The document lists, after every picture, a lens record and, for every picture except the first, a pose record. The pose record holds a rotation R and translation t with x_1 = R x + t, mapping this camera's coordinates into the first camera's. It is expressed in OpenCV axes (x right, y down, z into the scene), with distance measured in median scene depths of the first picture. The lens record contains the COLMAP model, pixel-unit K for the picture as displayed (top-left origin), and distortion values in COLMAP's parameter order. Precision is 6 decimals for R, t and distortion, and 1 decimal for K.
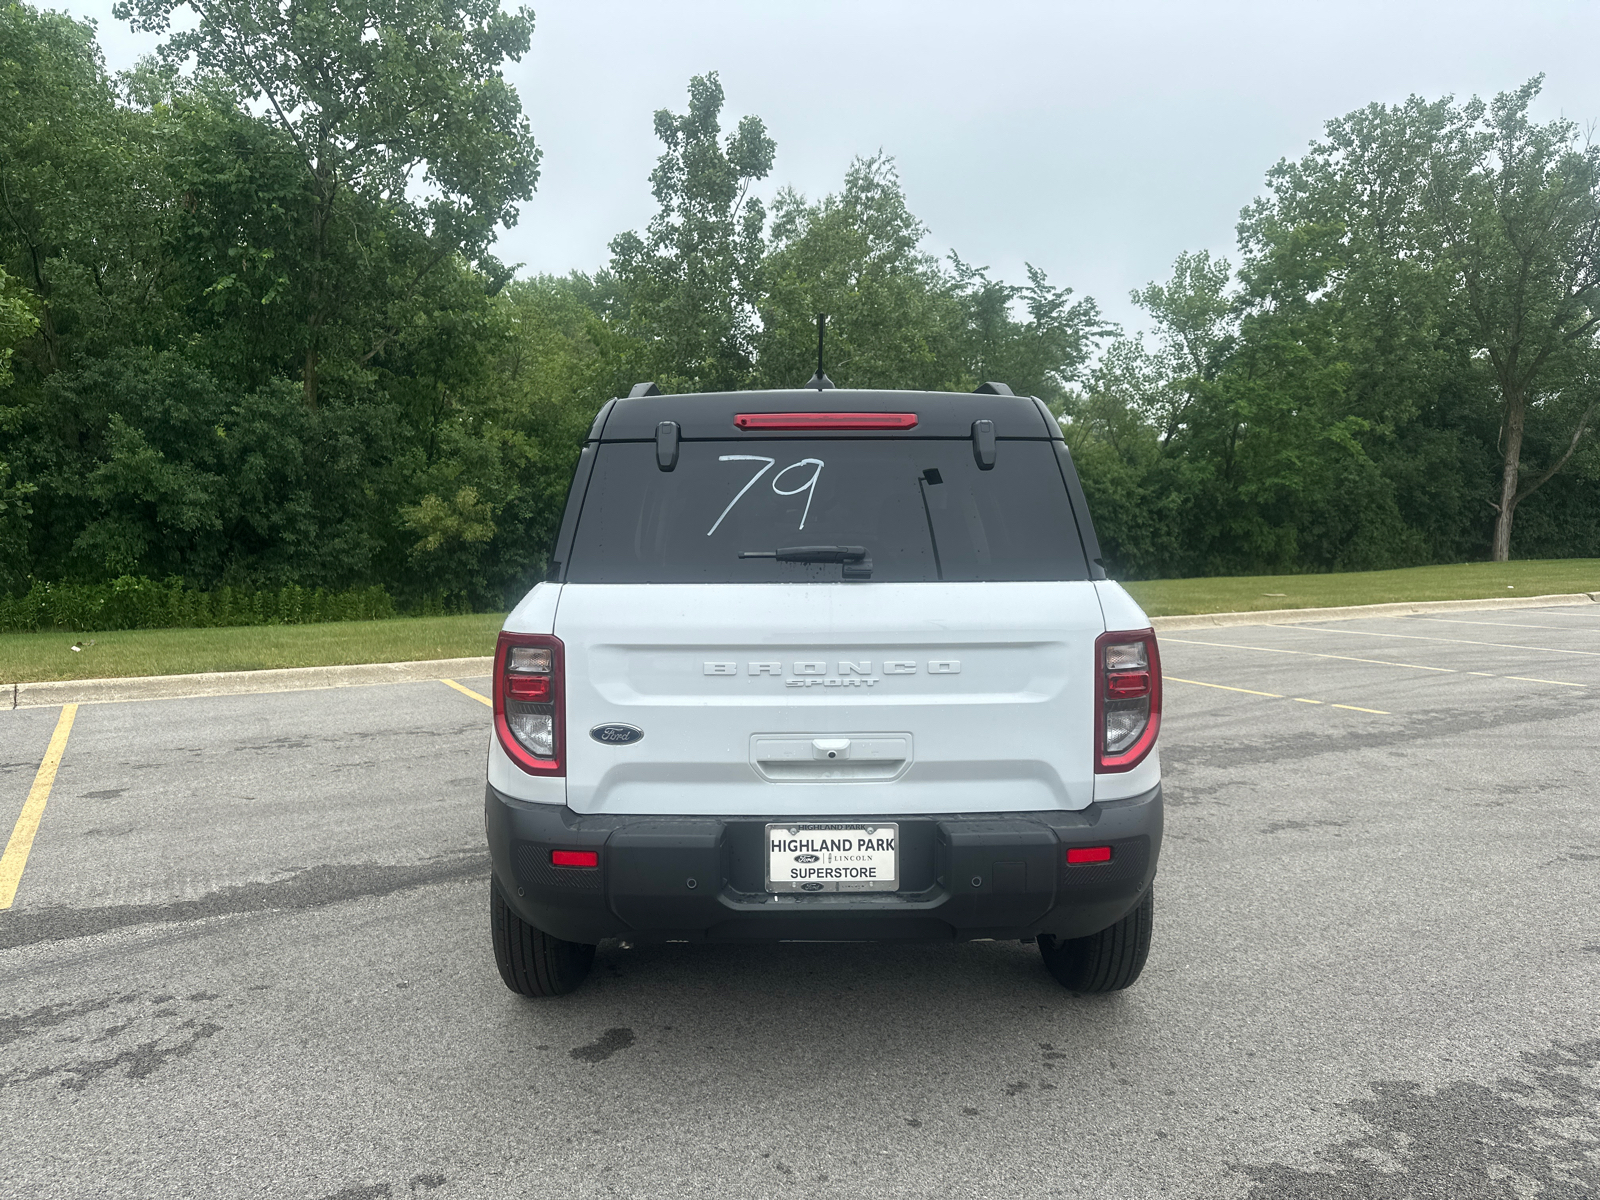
lens RADIAL K [[1117.1, 0, 792.1], [0, 1117.1, 579.7], [0, 0, 1]] dist [0.044636, -0.041796]
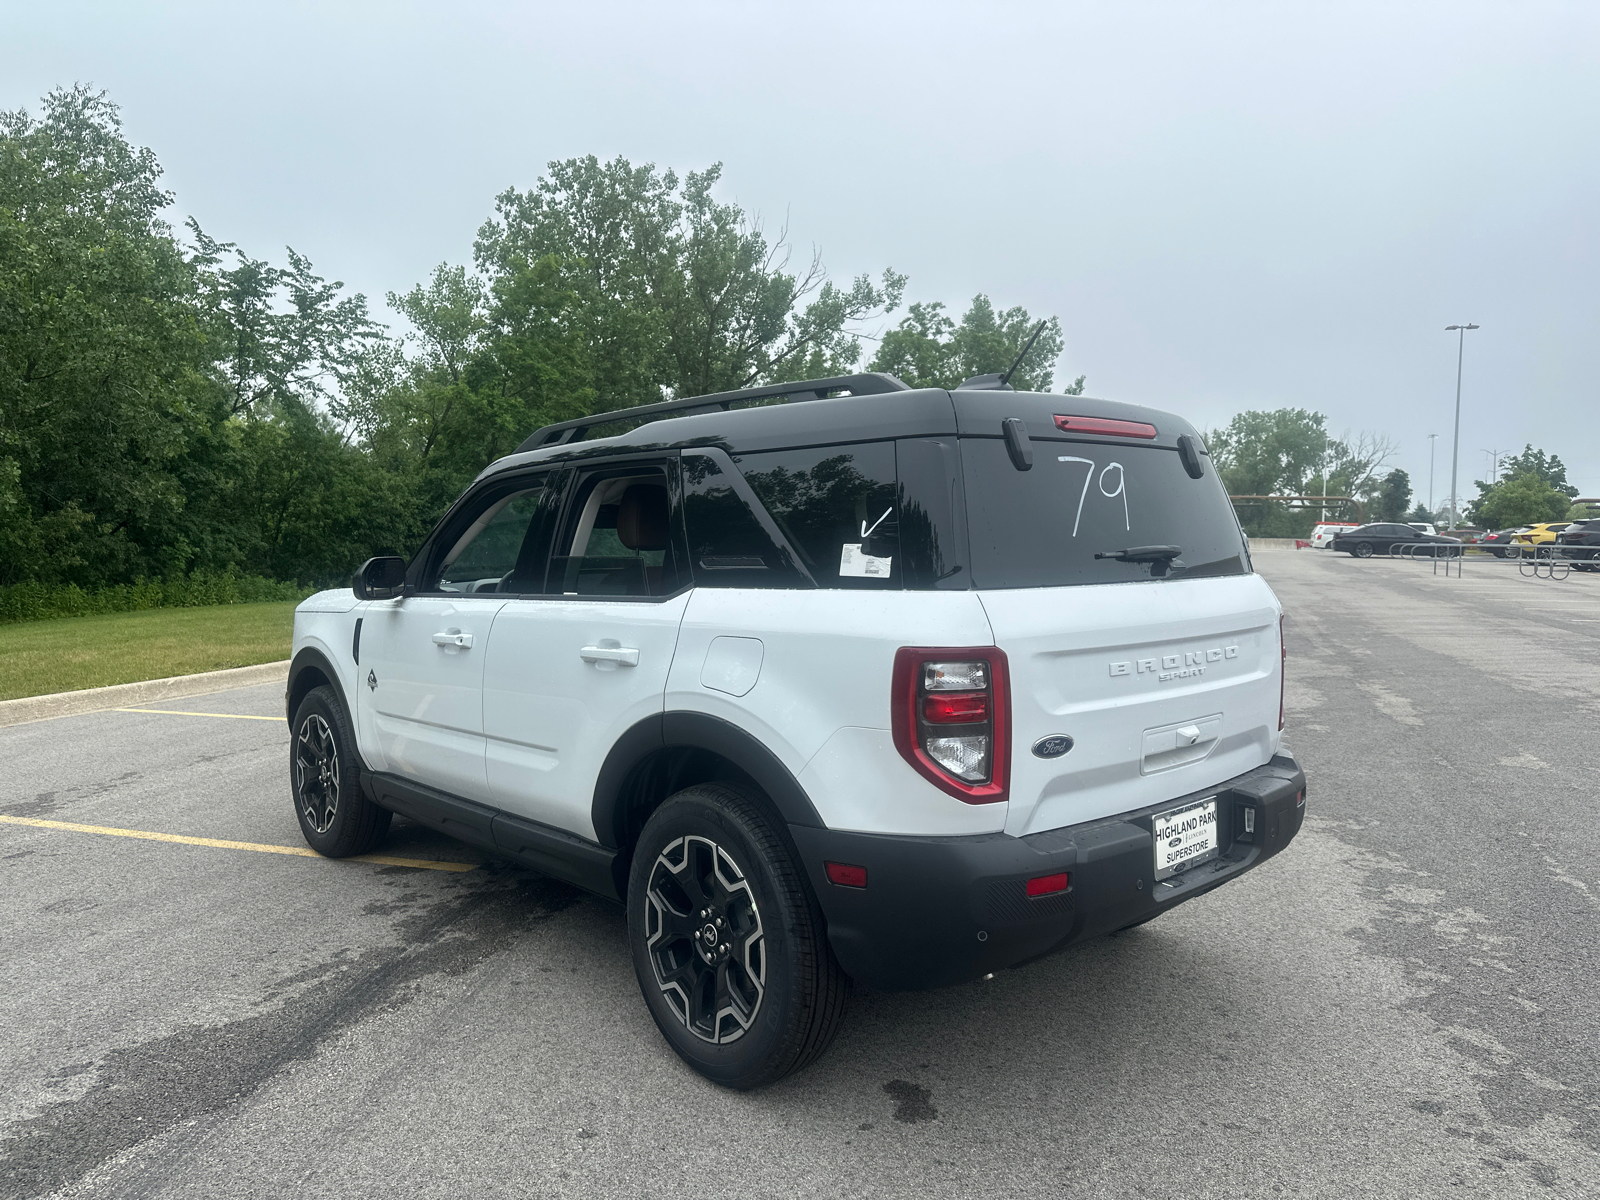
lens RADIAL K [[1117.1, 0, 802.1], [0, 1117.1, 599.1], [0, 0, 1]] dist [0.044636, -0.041796]
pose [[0.752261, -0.038630, 0.657732, -0.508123], [0.033676, 0.999229, 0.020171, -0.007055], [-0.658004, 0.006976, 0.752982, 0.233062]]
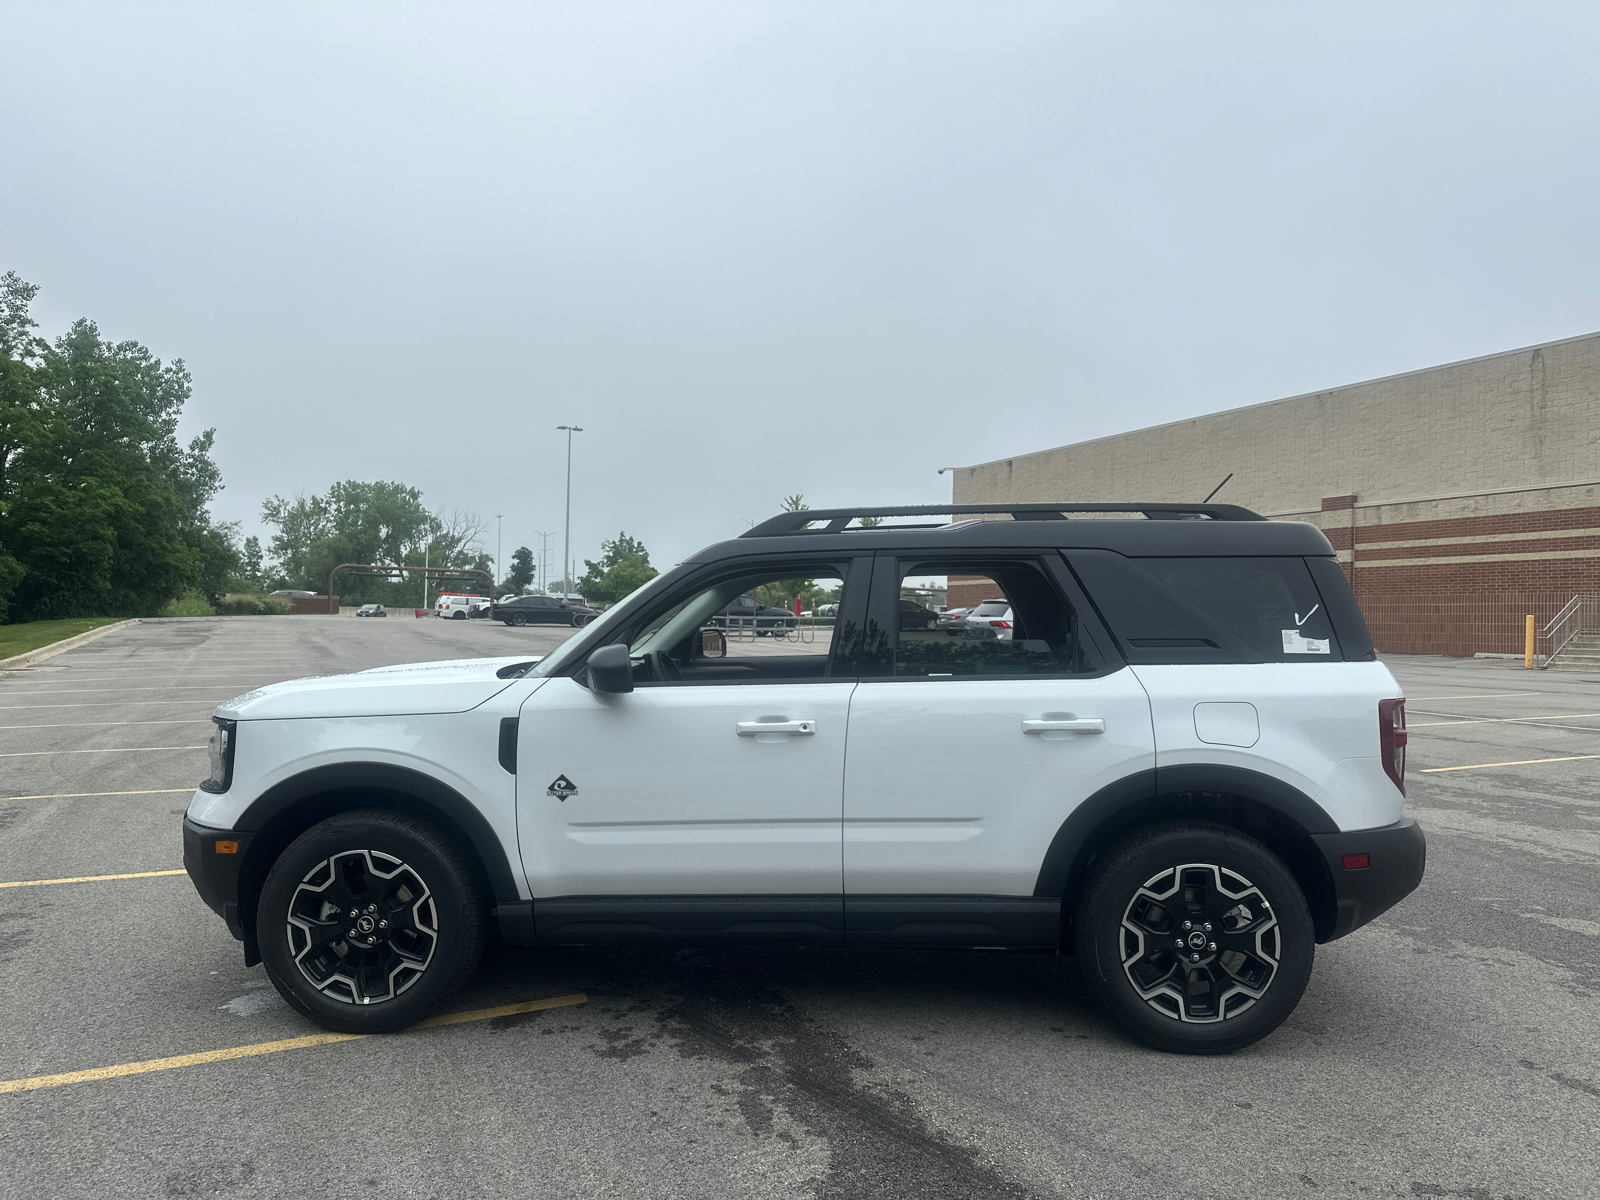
lens RADIAL K [[1117.1, 0, 810.8], [0, 1117.1, 620.8], [0, 0, 1]] dist [0.044636, -0.041796]
pose [[0.065883, -0.012147, 0.997753, -0.918417], [0.040779, 0.999123, 0.009471, -0.049046], [-0.996994, 0.040064, 0.066321, 0.903060]]
